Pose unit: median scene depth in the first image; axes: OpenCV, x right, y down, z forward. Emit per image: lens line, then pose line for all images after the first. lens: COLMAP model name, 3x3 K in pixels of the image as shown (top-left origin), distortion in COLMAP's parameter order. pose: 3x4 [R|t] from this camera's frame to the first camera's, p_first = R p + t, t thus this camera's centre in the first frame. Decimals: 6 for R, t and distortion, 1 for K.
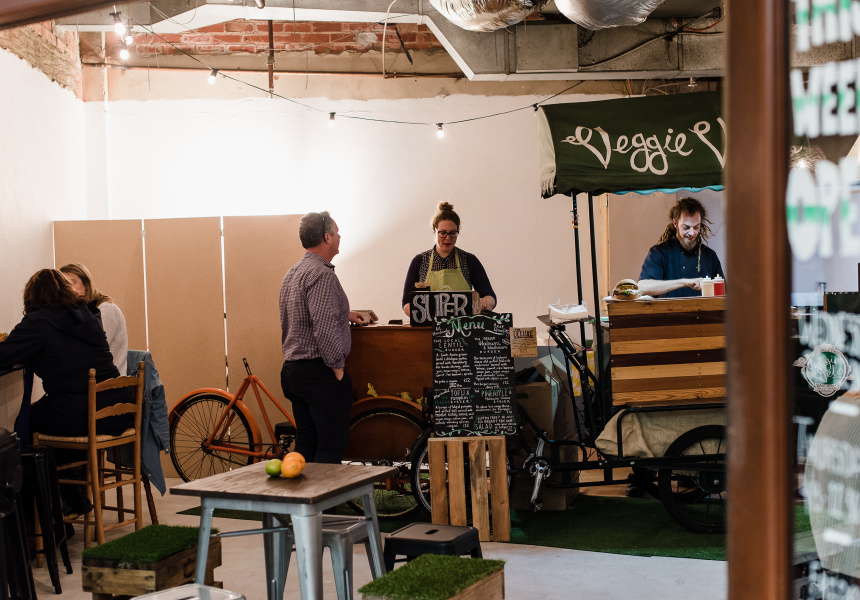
lens RADIAL K [[1337.8, 0, 427.0], [0, 1337.8, 302.3], [0, 0, 1]] dist [0.056579, 0.000000]
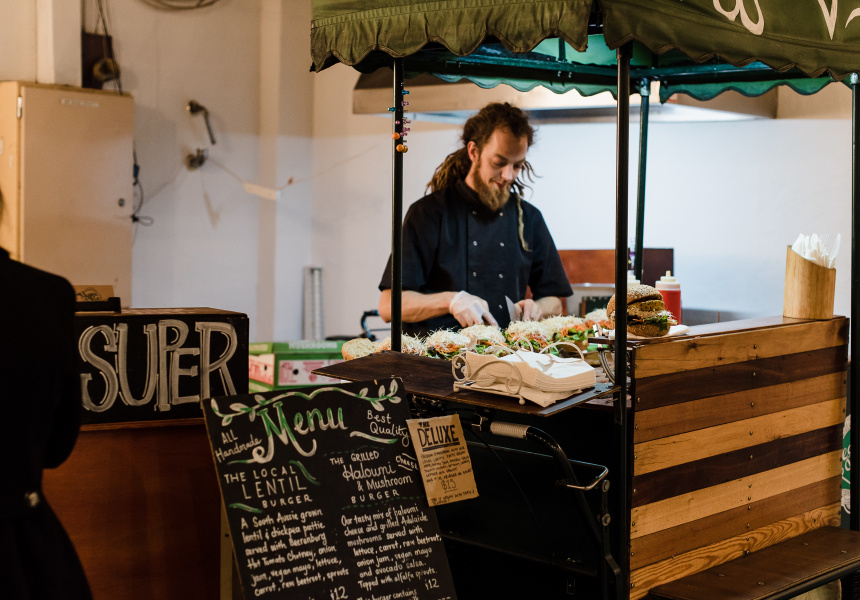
lens RADIAL K [[1405.3, 0, 432.9], [0, 1405.3, 300.3], [0, 0, 1]] dist [0.010859, 0.000000]
pose [[0.690238, -0.007603, 0.723542, -0.199123], [-0.017480, 0.999478, 0.027179, -0.022626], [-0.723371, -0.031407, 0.689745, 0.740252]]
